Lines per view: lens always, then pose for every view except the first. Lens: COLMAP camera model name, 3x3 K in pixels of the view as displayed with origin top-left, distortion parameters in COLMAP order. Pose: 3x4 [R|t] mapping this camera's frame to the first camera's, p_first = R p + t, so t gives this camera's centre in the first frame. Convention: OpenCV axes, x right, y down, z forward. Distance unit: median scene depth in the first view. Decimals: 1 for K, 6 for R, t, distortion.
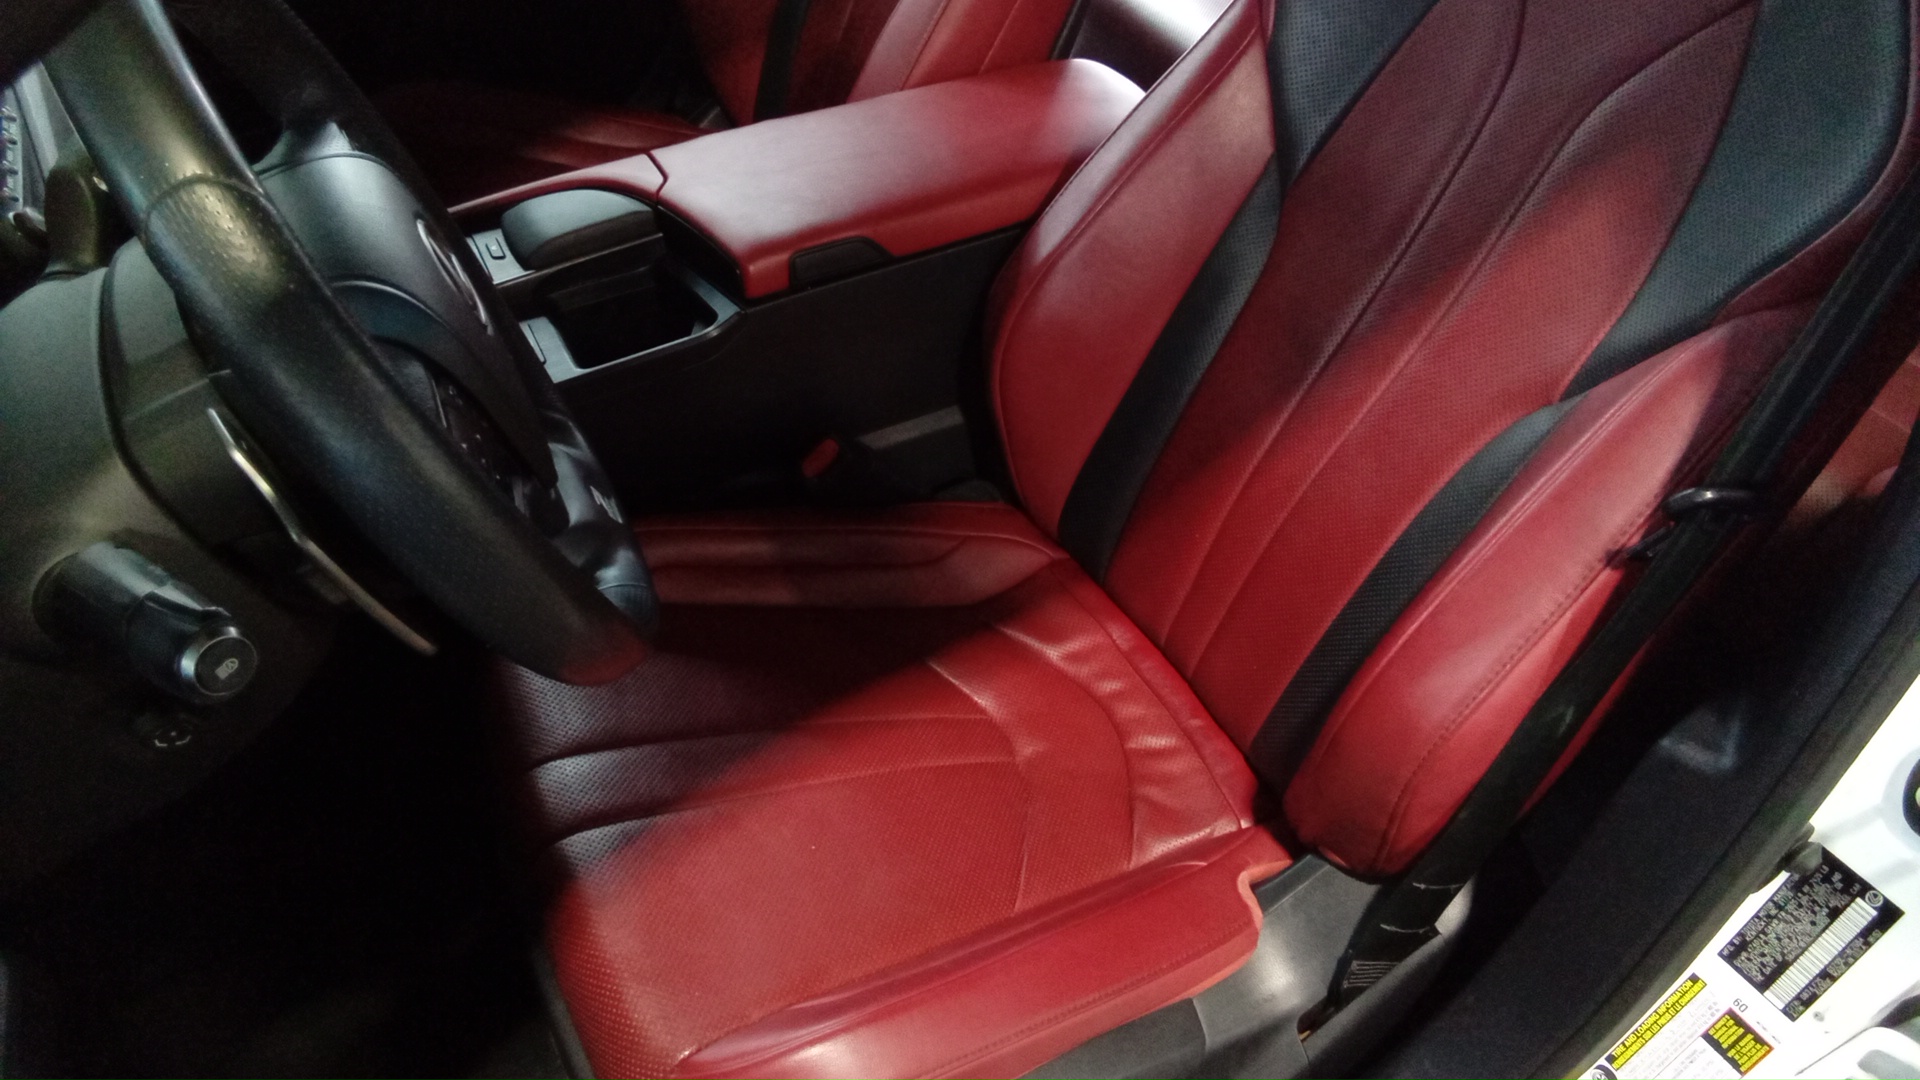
lens RADIAL K [[1306.4, 0, 974.2], [0, 1306.4, 541.6], [0, 0, 1]] dist [0.038991, -0.064346]
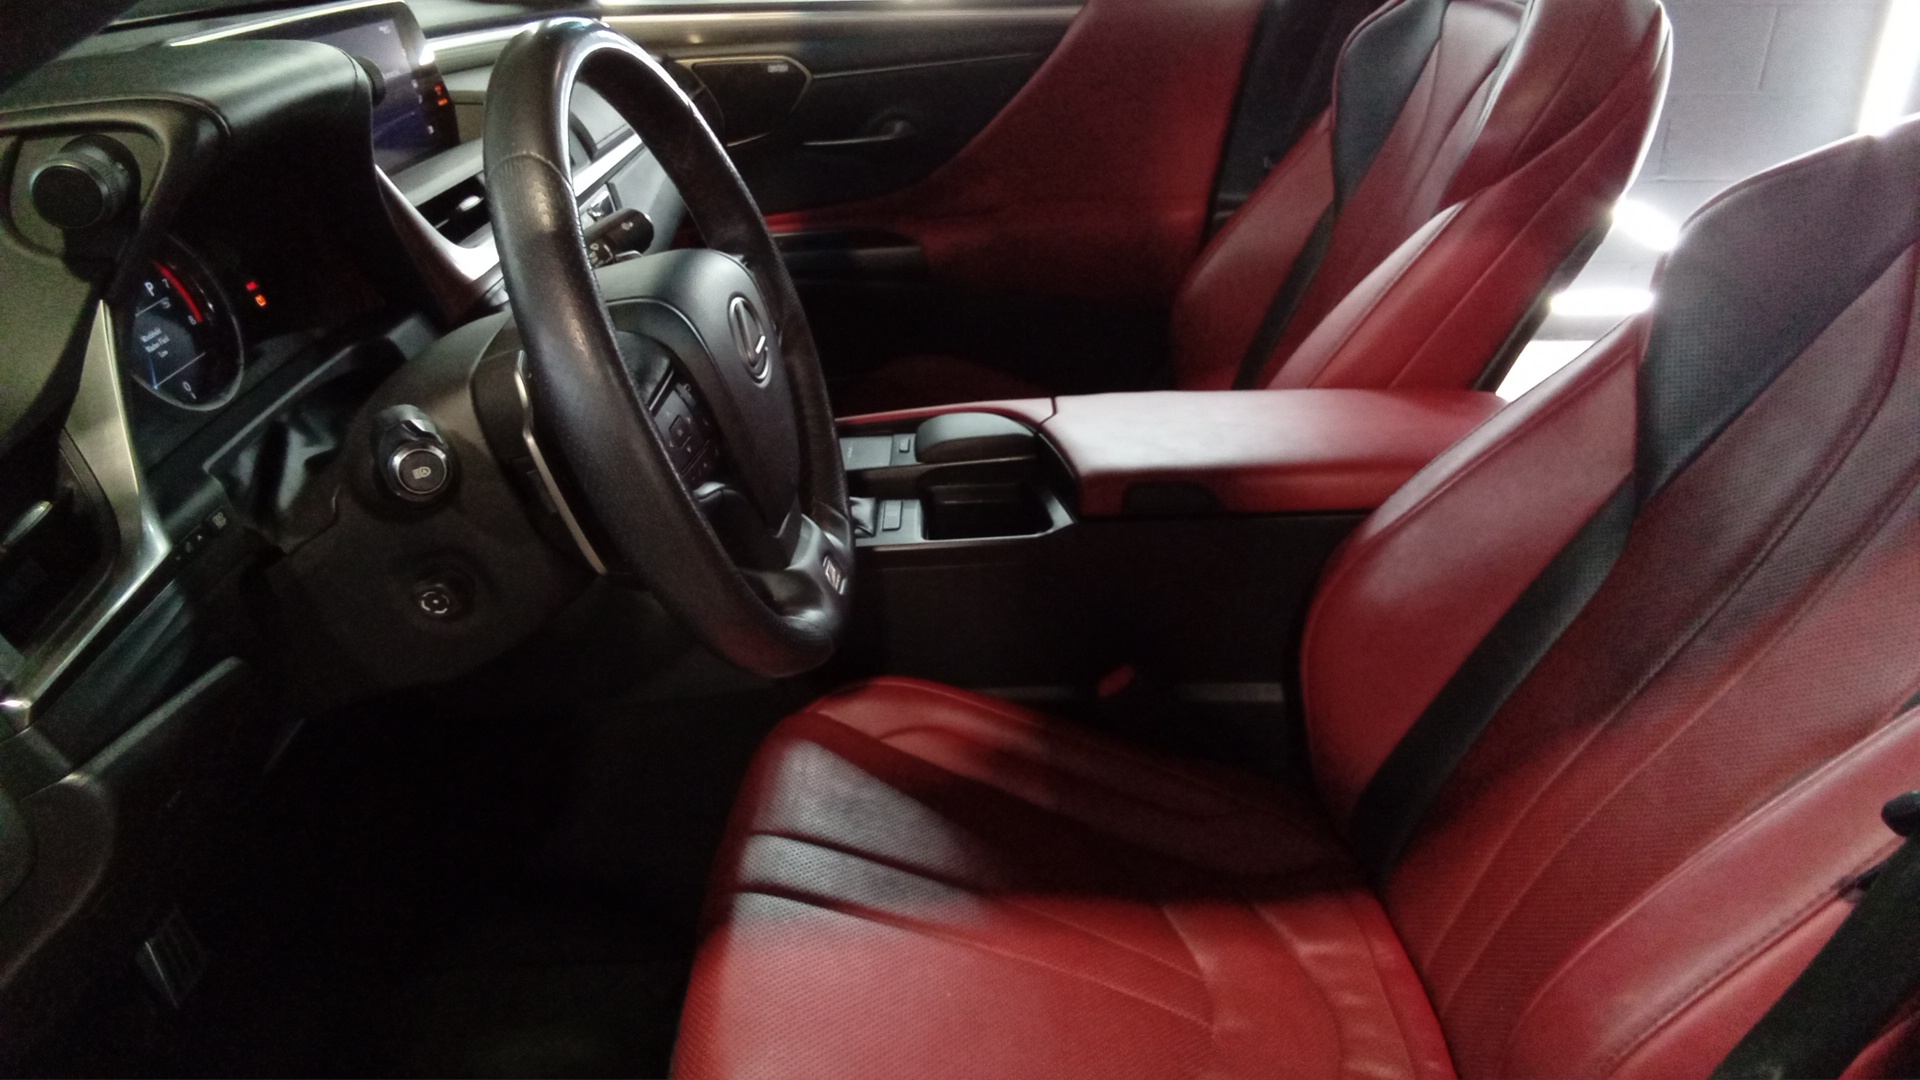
lens RADIAL K [[1306.4, 0, 955.4], [0, 1306.4, 536.6], [0, 0, 1]] dist [0.038991, -0.064346]
pose [[0.880683, 0.183433, -0.436750, 0.209034], [-0.308187, 0.922051, -0.234186, 0.117634], [0.359748, 0.340845, 0.868566, 0.006972]]
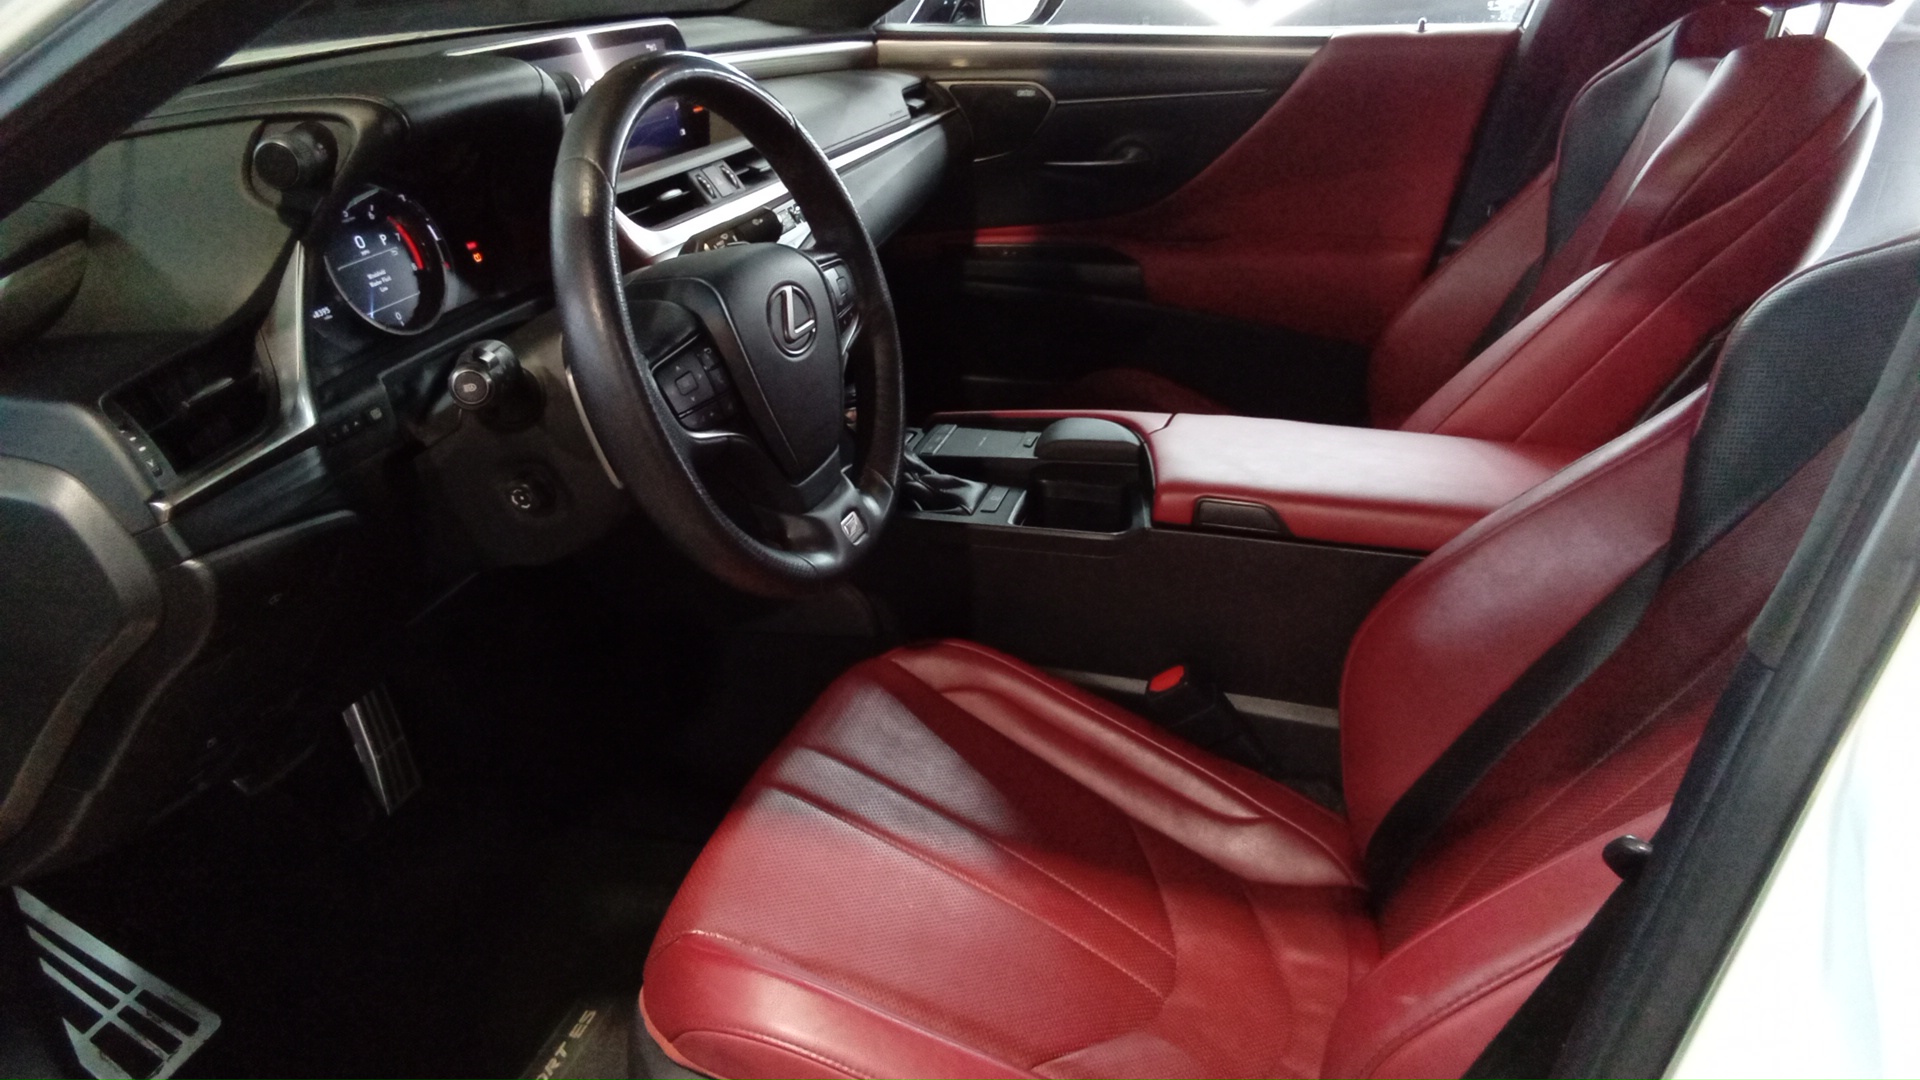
lens RADIAL K [[1306.4, 0, 968.9], [0, 1306.4, 538.4], [0, 0, 1]] dist [0.038991, -0.064346]
pose [[0.704760, 0.289714, -0.647595, 0.463870], [-0.483617, 0.864050, -0.139758, 0.073773], [0.519065, 0.411684, 0.749058, 0.023847]]
